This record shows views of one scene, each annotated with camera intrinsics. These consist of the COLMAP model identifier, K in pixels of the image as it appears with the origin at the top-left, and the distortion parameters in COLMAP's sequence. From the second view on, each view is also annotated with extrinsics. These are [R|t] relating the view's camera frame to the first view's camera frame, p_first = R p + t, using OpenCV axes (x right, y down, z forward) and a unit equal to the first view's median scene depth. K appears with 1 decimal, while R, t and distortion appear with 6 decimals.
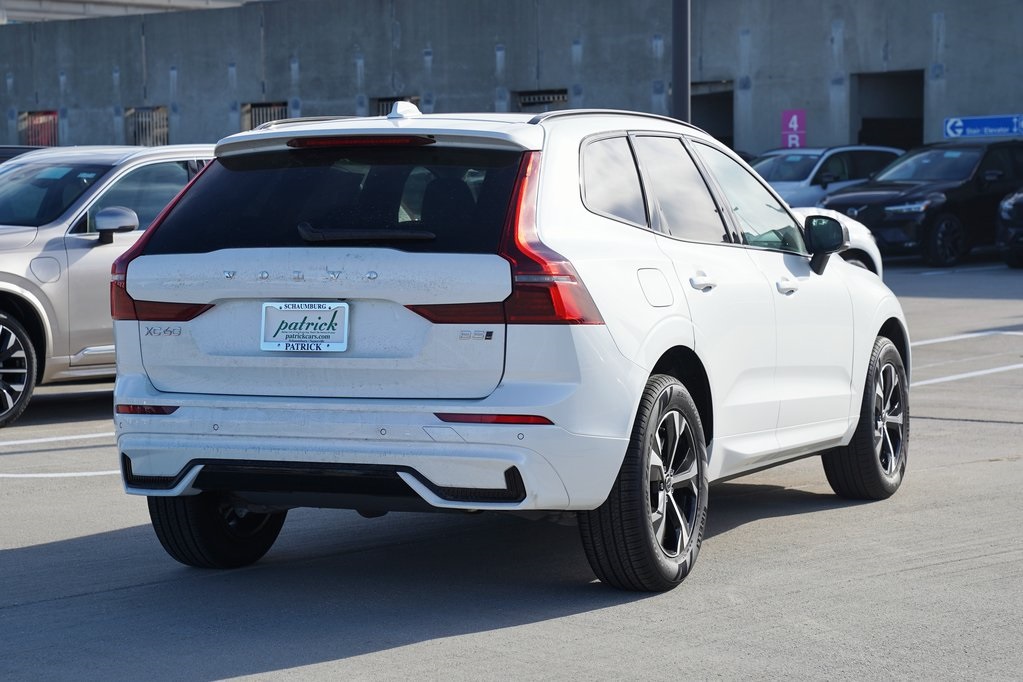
lens RADIAL K [[2034.5, 0, 510.0], [0, 2034.5, 340.6], [0, 0, 1]] dist [0.254400, 0.000000]
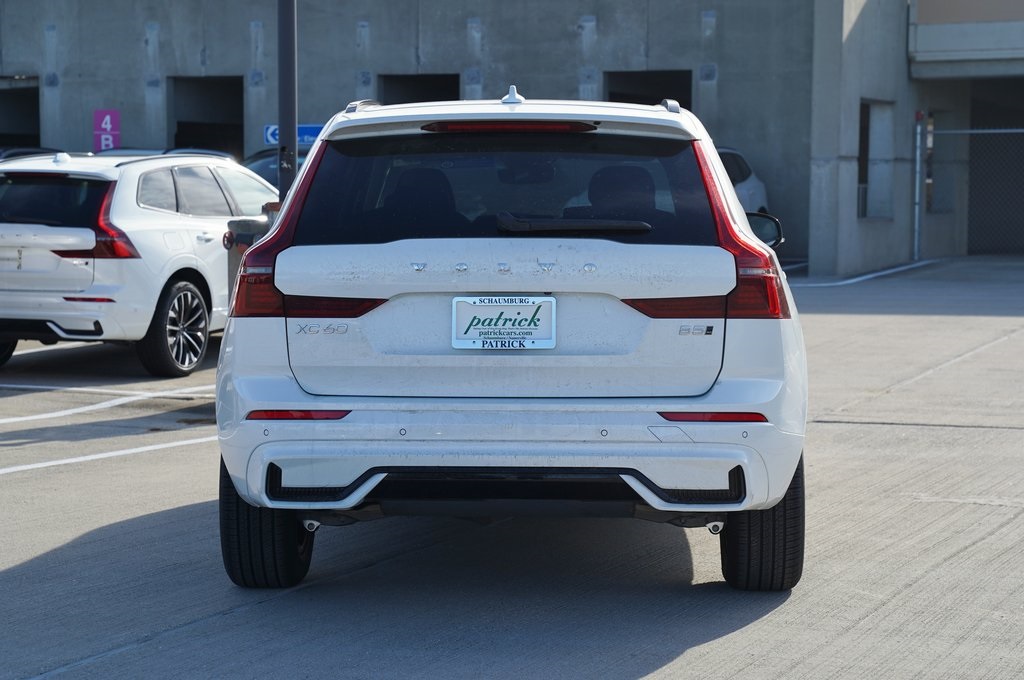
lens RADIAL K [[2036.5, 0, 511.3], [0, 2036.5, 340.2], [0, 0, 1]] dist [0.254400, 0.000000]
pose [[0.945495, -0.007840, 0.325543, -0.397331], [0.008383, 0.999965, -0.000268, 0.001525], [-0.325529, 0.002982, 0.945527, 0.112627]]
